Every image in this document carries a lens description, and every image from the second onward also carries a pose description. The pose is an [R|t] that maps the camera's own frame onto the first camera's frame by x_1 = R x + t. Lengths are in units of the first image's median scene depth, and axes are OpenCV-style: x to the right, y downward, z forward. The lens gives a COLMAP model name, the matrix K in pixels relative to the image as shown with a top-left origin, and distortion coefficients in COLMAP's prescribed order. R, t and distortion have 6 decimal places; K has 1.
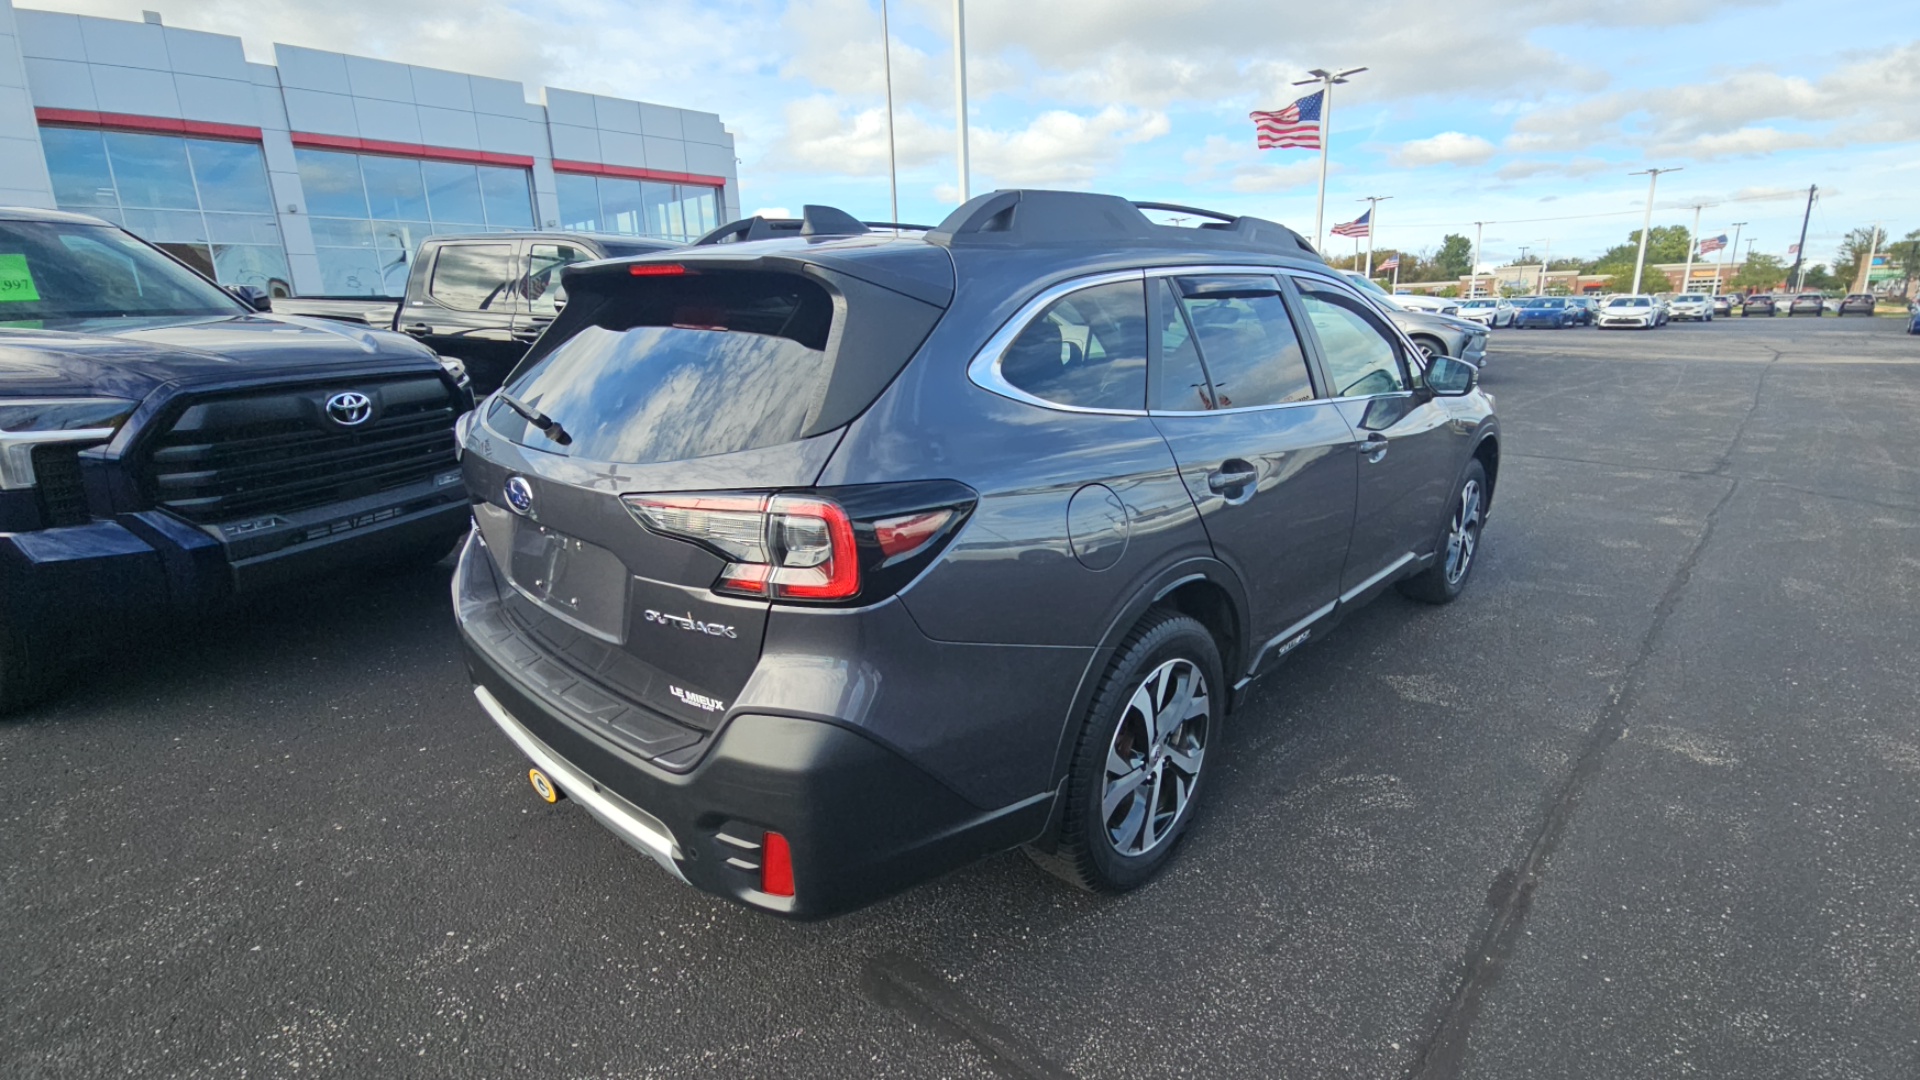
lens RADIAL K [[856.4, 0, 976.9], [0, 856.4, 550.0], [0, 0, 1]] dist [0.003177, -0.002435]
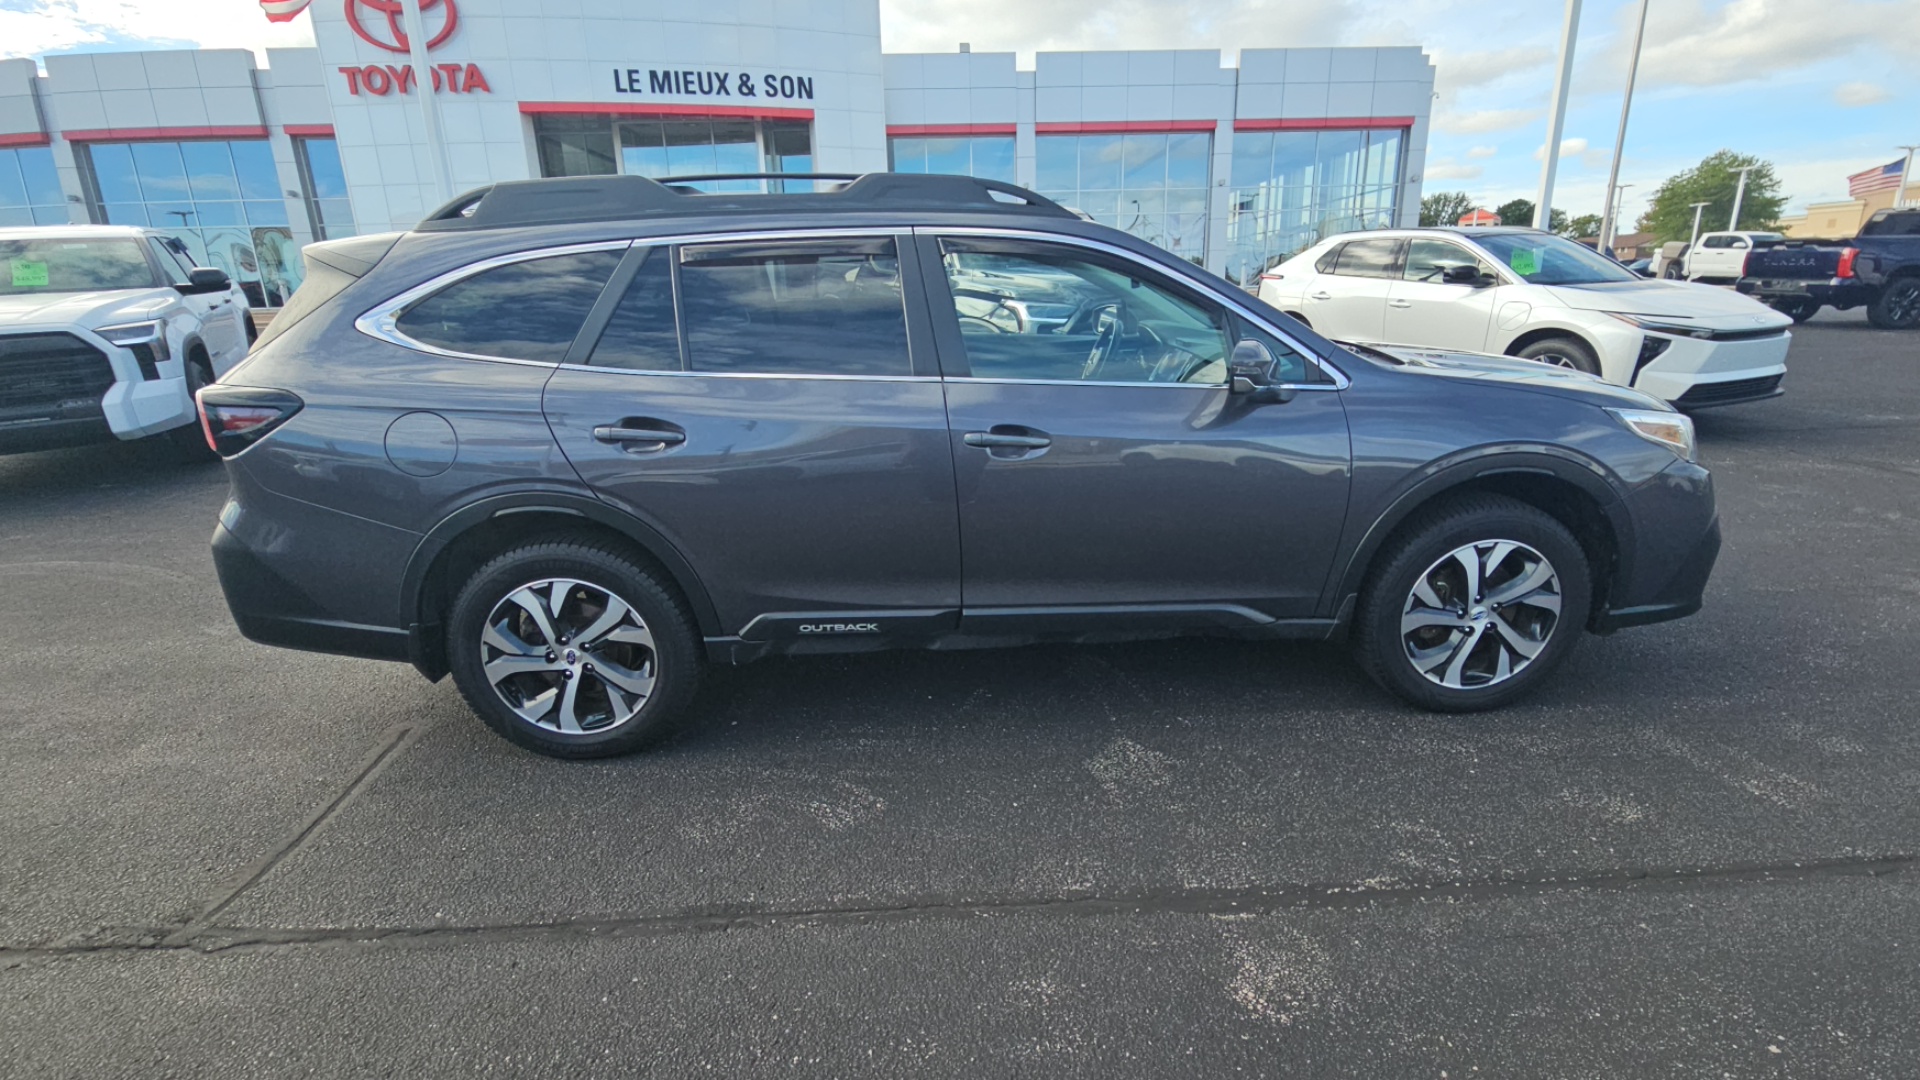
lens RADIAL K [[856.4, 0, 976.9], [0, 856.4, 550.0], [0, 0, 1]] dist [0.003177, -0.002435]
pose [[0.713584, 0.214738, -0.666848, 0.756170], [-0.182095, 0.976000, 0.119434, -0.080224], [0.676491, 0.036203, 0.735561, 0.279963]]
